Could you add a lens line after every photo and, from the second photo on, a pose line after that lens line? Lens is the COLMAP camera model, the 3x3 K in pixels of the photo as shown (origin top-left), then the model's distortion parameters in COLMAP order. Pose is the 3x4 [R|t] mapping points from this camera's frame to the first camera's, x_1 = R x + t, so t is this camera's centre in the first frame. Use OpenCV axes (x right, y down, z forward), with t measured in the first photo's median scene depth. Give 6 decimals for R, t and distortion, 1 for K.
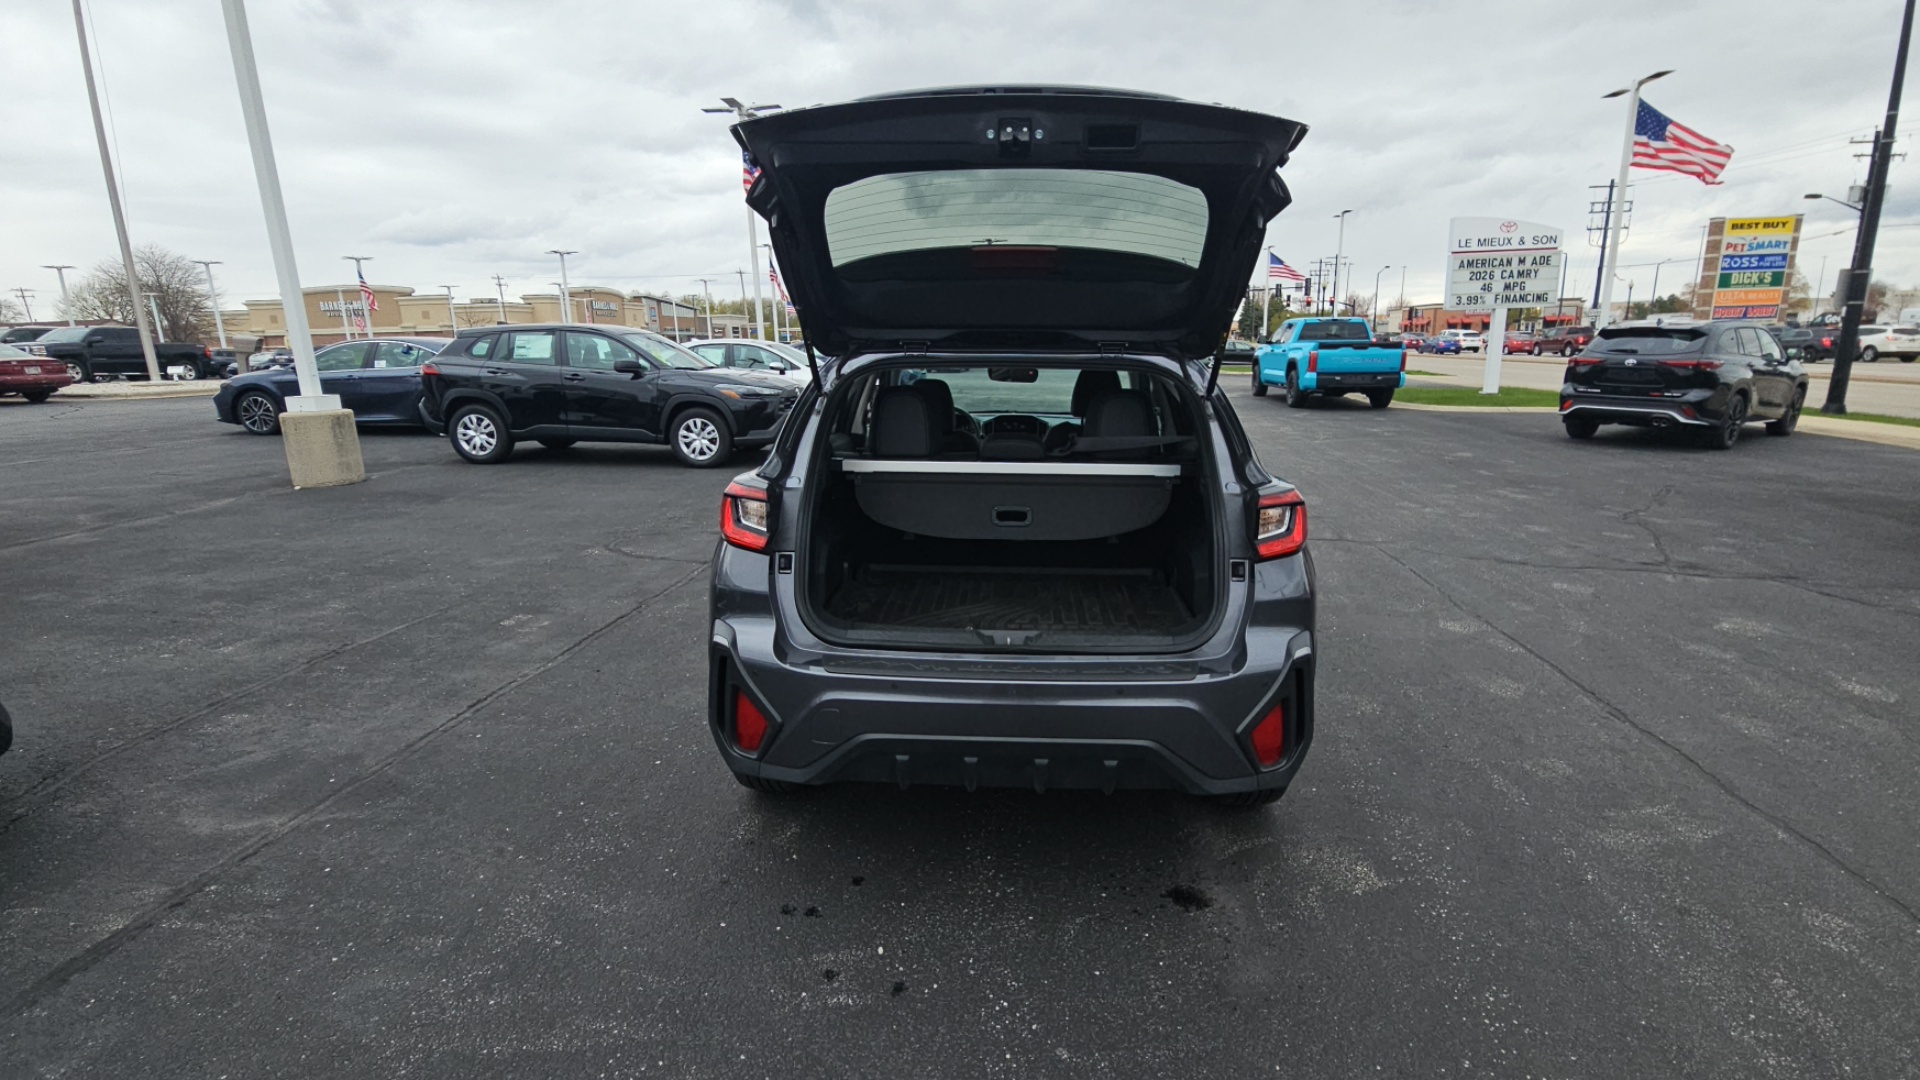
lens RADIAL K [[853.0, 0, 978.6], [0, 853.0, 554.3], [0, 0, 1]] dist [0.008554, -0.007111]
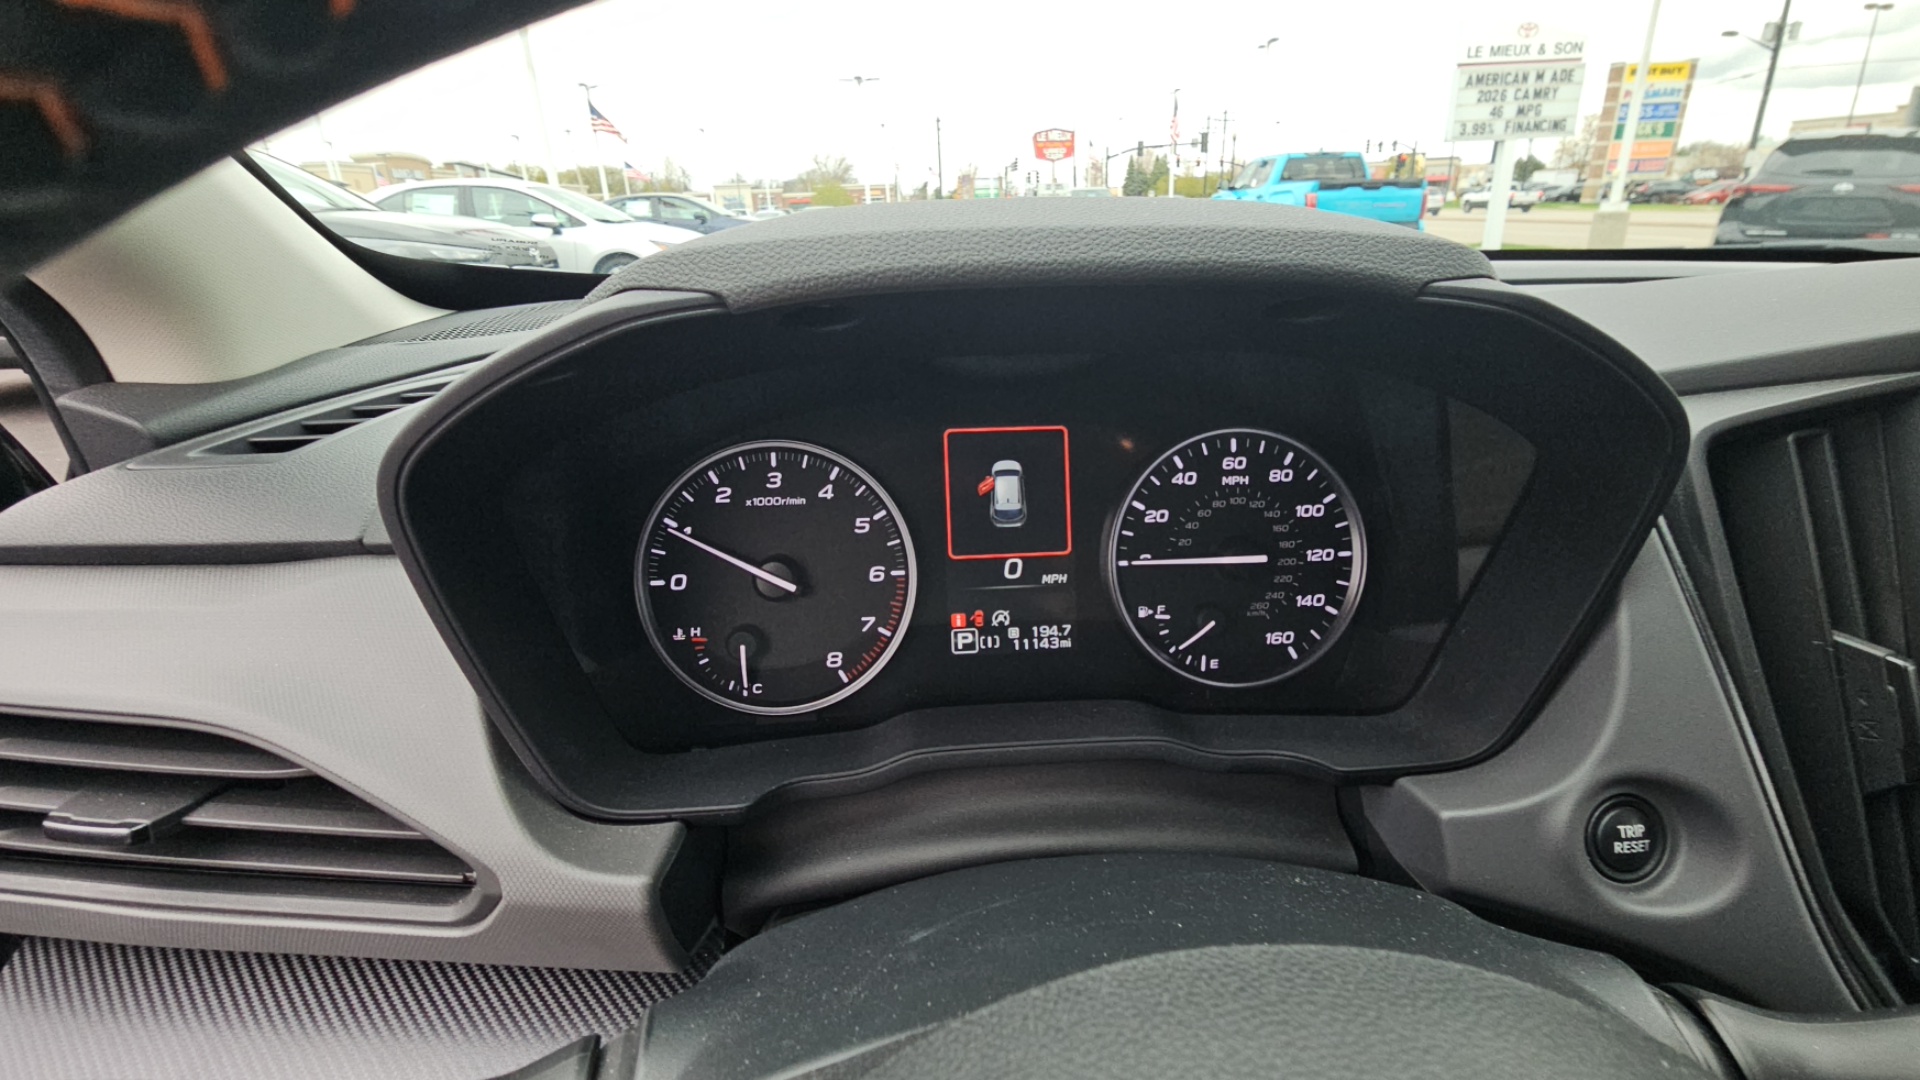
lens RADIAL K [[853.0, 0, 984.3], [0, 853.0, 557.0], [0, 0, 1]] dist [0.008554, -0.007111]
pose [[0.989404, -0.065928, 0.129360, -0.017338], [0.047427, 0.988841, 0.141222, -0.059112], [-0.137227, -0.133590, 0.981490, 0.366755]]
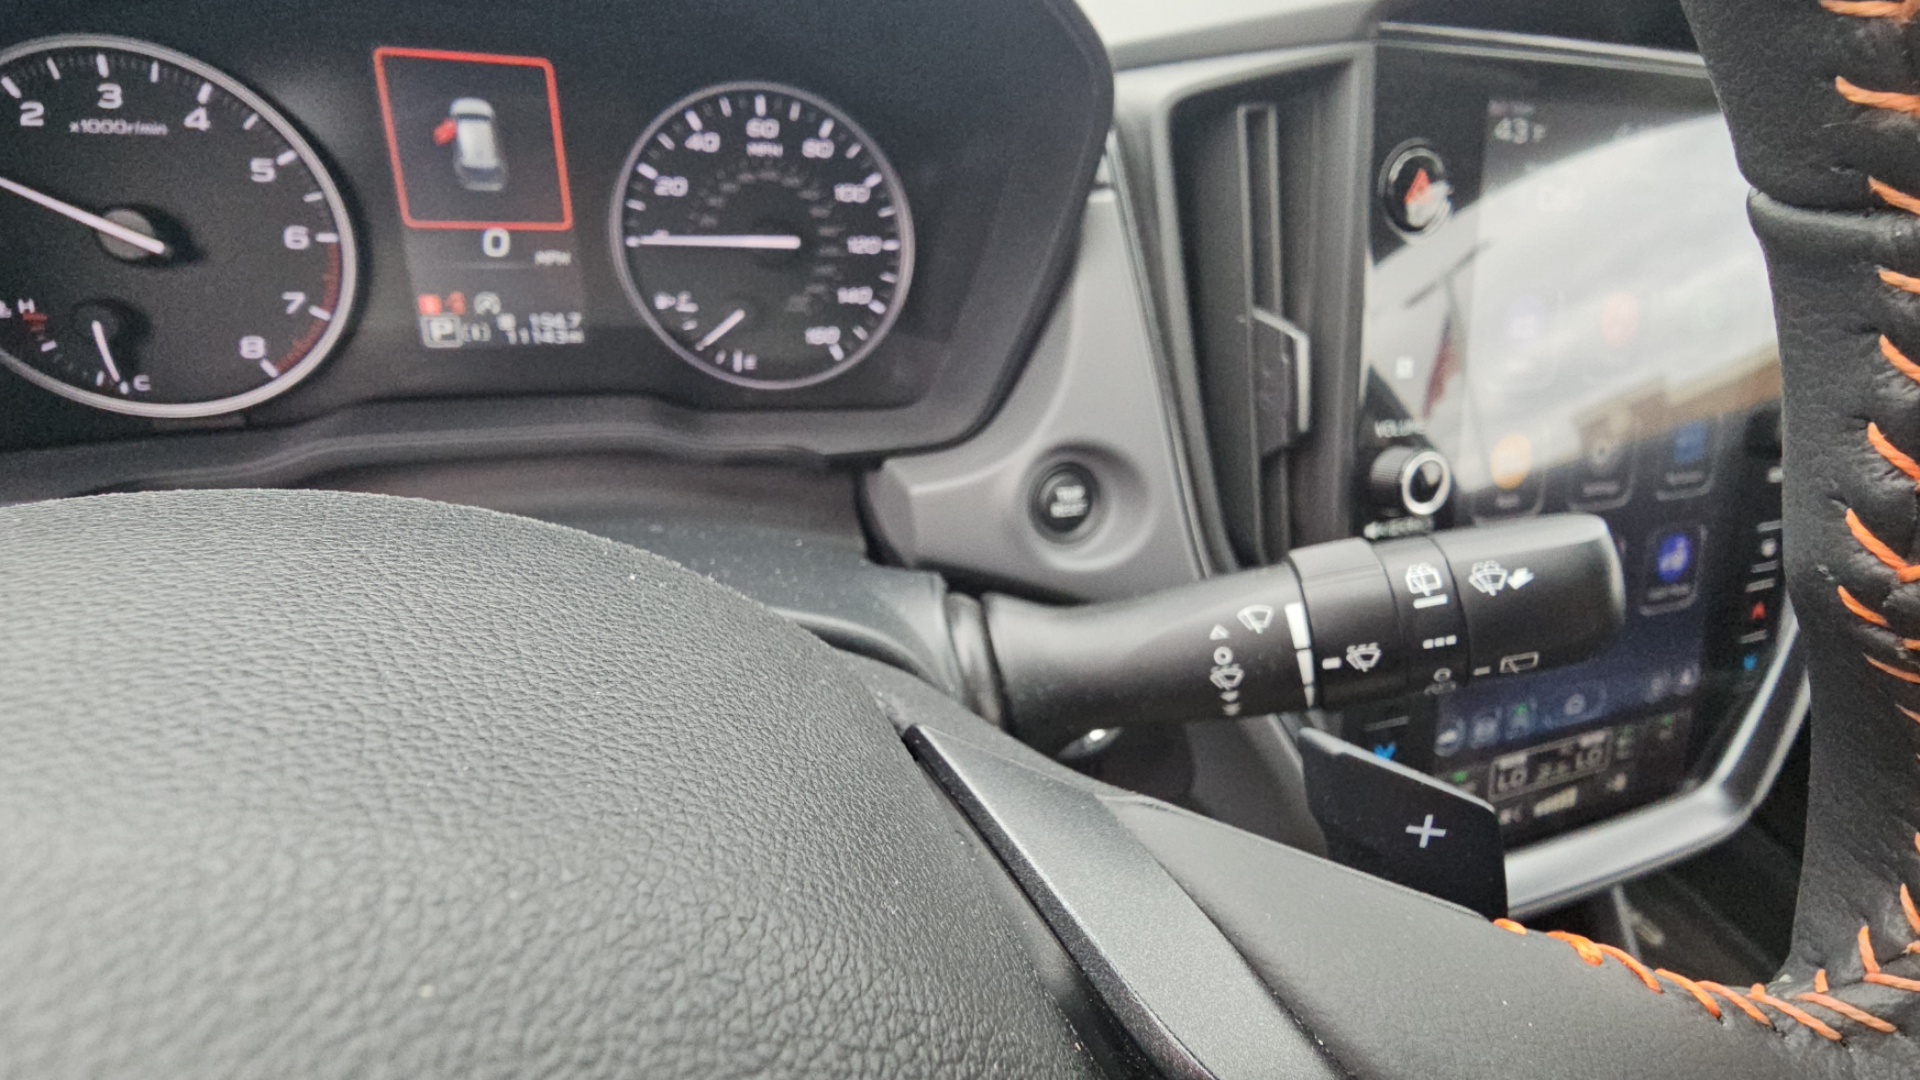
lens RADIAL K [[853.0, 0, 975.0], [0, 853.0, 541.7], [0, 0, 1]] dist [0.008554, -0.007111]
pose [[0.918737, -0.139267, 0.369496, -0.010454], [-0.012693, 0.924840, 0.380144, -0.056204], [-0.394666, -0.353942, 0.847917, 0.365982]]
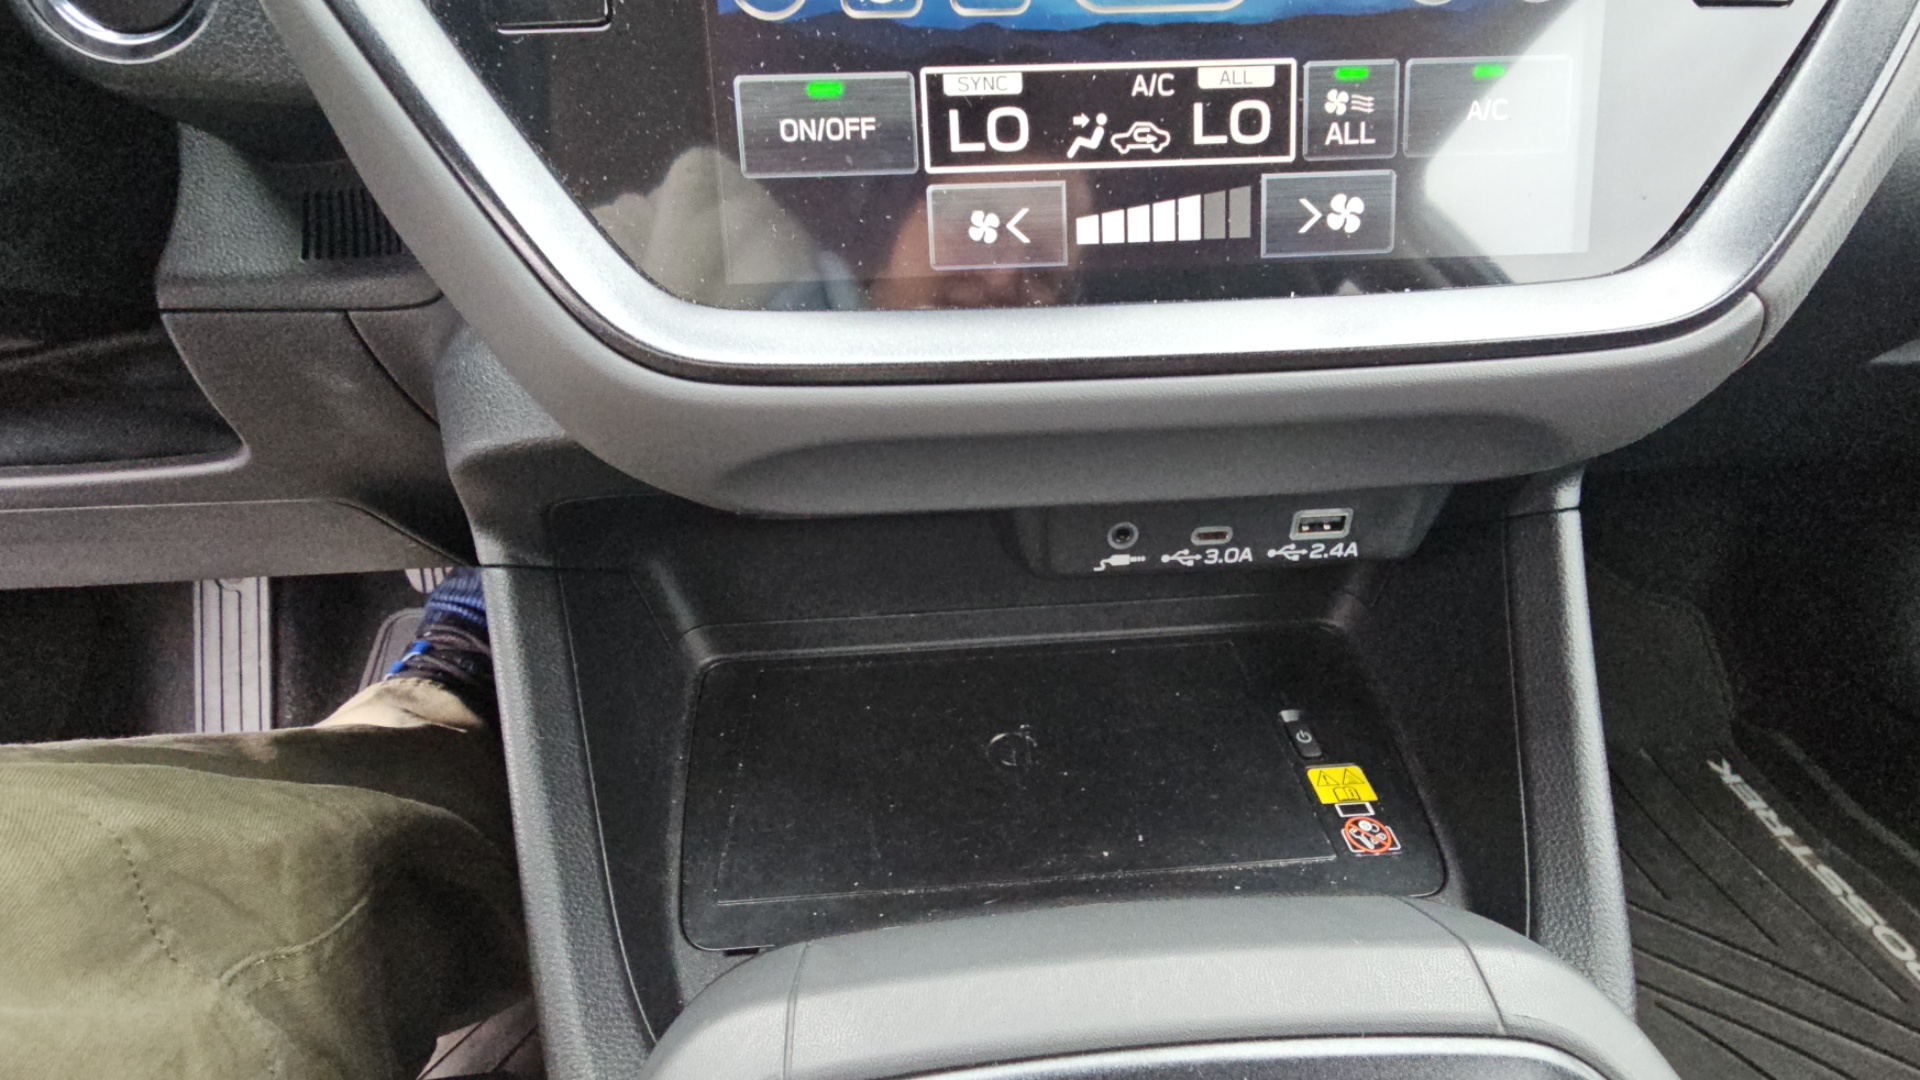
lens RADIAL K [[853.0, 0, 987.2], [0, 853.0, 552.7], [0, 0, 1]] dist [0.008554, -0.007111]
pose [[0.992723, -0.077290, 0.092348, 0.012393], [0.042400, 0.942085, 0.332685, -0.037696], [-0.112713, -0.326348, 0.938506, 0.366361]]
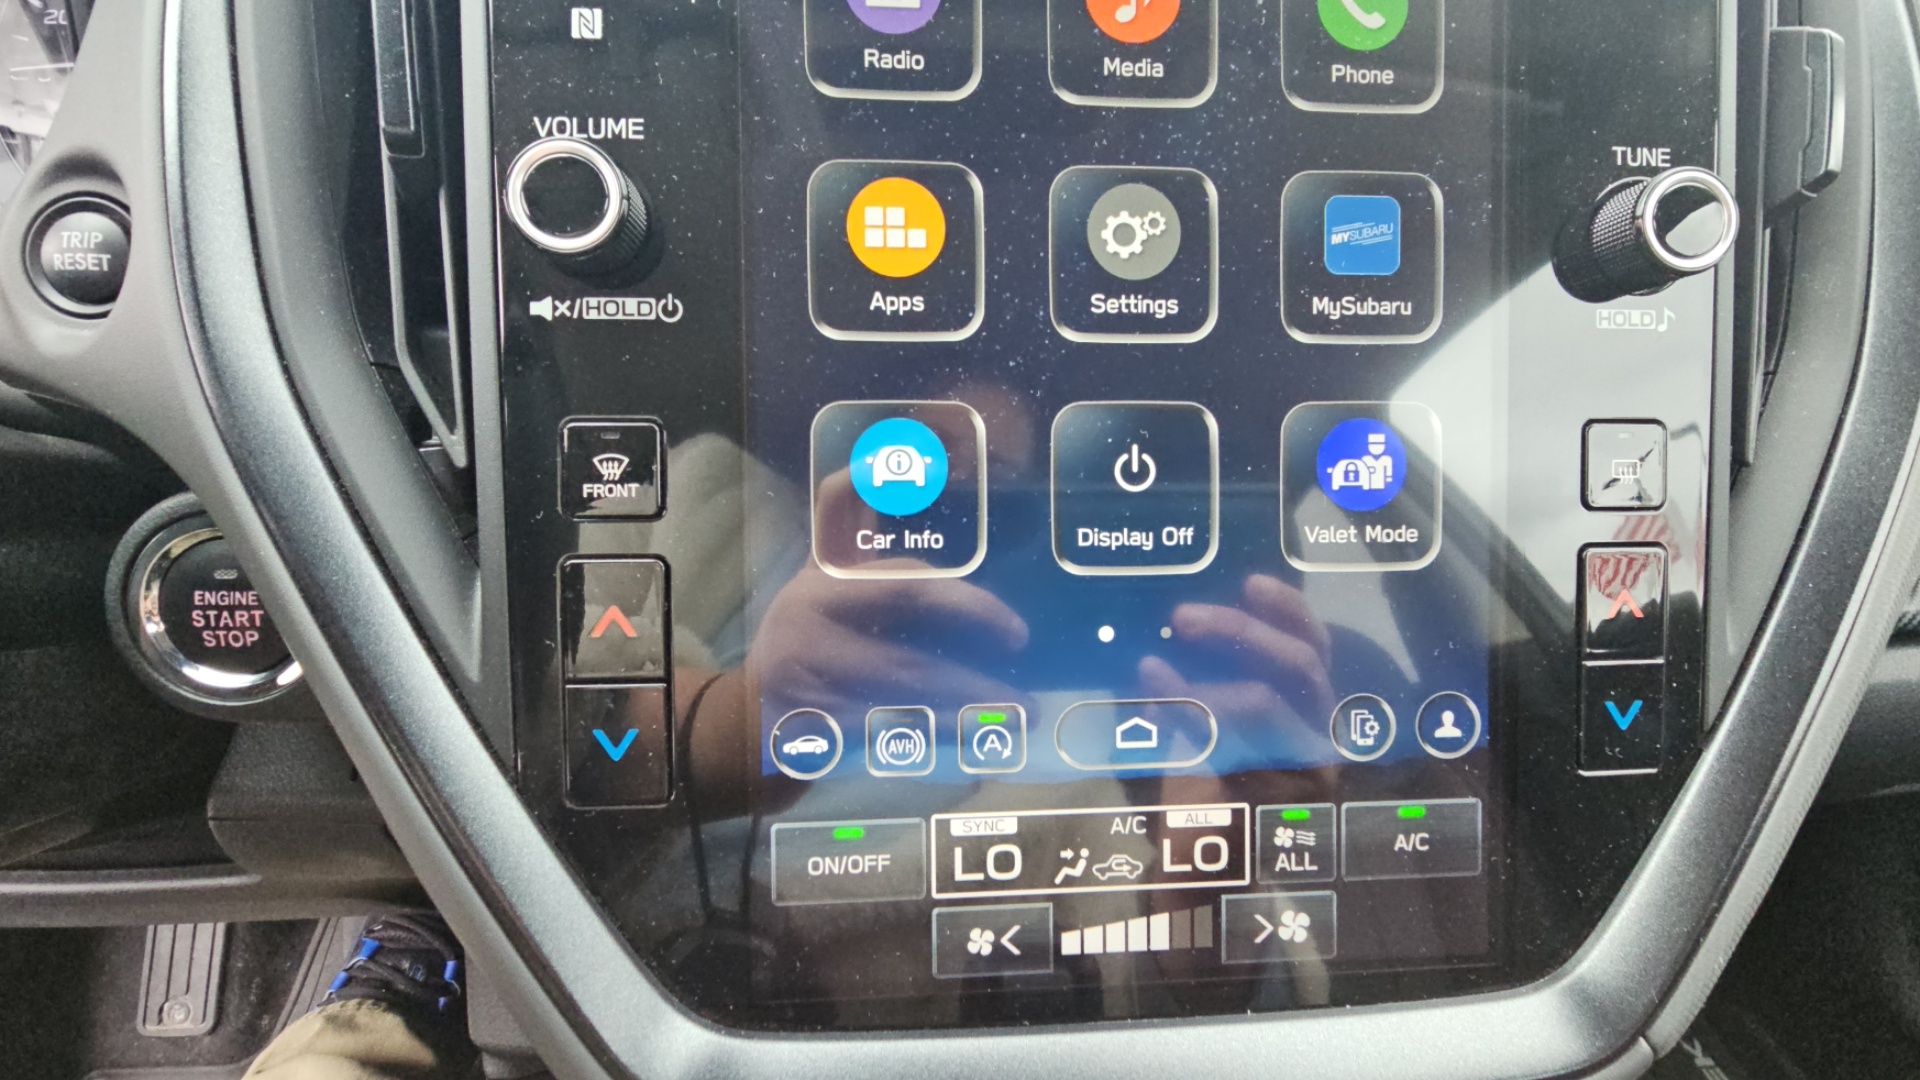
lens RADIAL K [[853.0, 0, 986.6], [0, 853.0, 549.7], [0, 0, 1]] dist [0.008554, -0.007111]
pose [[0.991508, -0.032006, 0.126044, 0.012371], [0.005534, 0.978748, 0.204994, -0.047102], [-0.129926, -0.202556, 0.970613, 0.367064]]
